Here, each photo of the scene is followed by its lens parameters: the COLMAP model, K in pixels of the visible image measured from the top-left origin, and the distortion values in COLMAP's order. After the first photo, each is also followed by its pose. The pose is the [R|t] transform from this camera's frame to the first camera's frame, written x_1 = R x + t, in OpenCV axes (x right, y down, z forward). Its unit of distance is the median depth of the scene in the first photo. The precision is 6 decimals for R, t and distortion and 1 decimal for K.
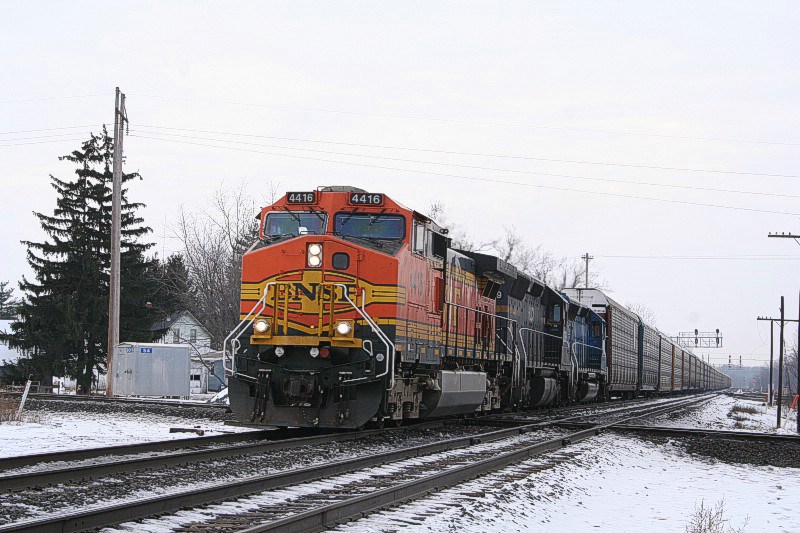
lens RADIAL K [[3319.9, 0, 400.0], [0, 3319.9, 266.5], [0, 0, 1]] dist [0.066774, 0.114078]
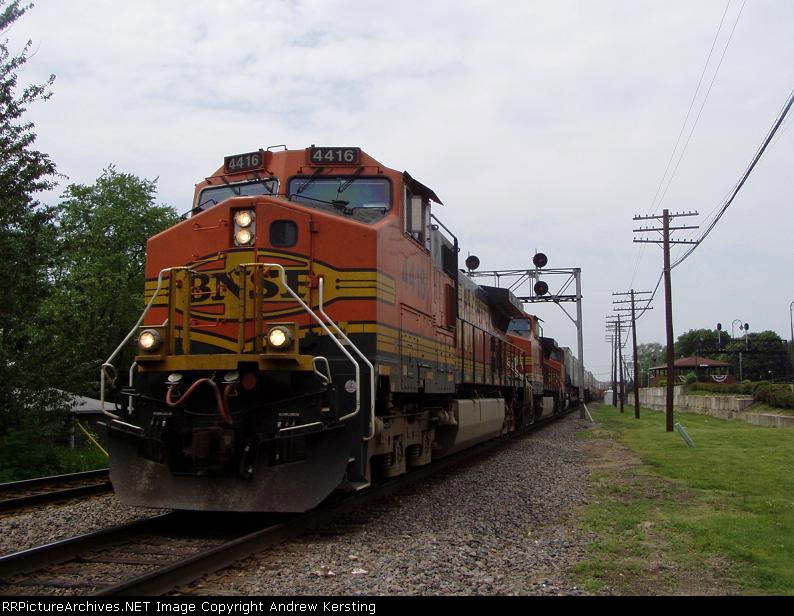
lens RADIAL K [[903.3, 0, 397.0], [0, 903.3, 308.0], [0, 0, 1]] dist [-0.198318, -0.005116]
pose [[0.997106, -0.042832, -0.062807, 0.013392], [0.038746, 0.997140, -0.064891, 0.023970], [0.065407, 0.062269, 0.995914, 0.830935]]
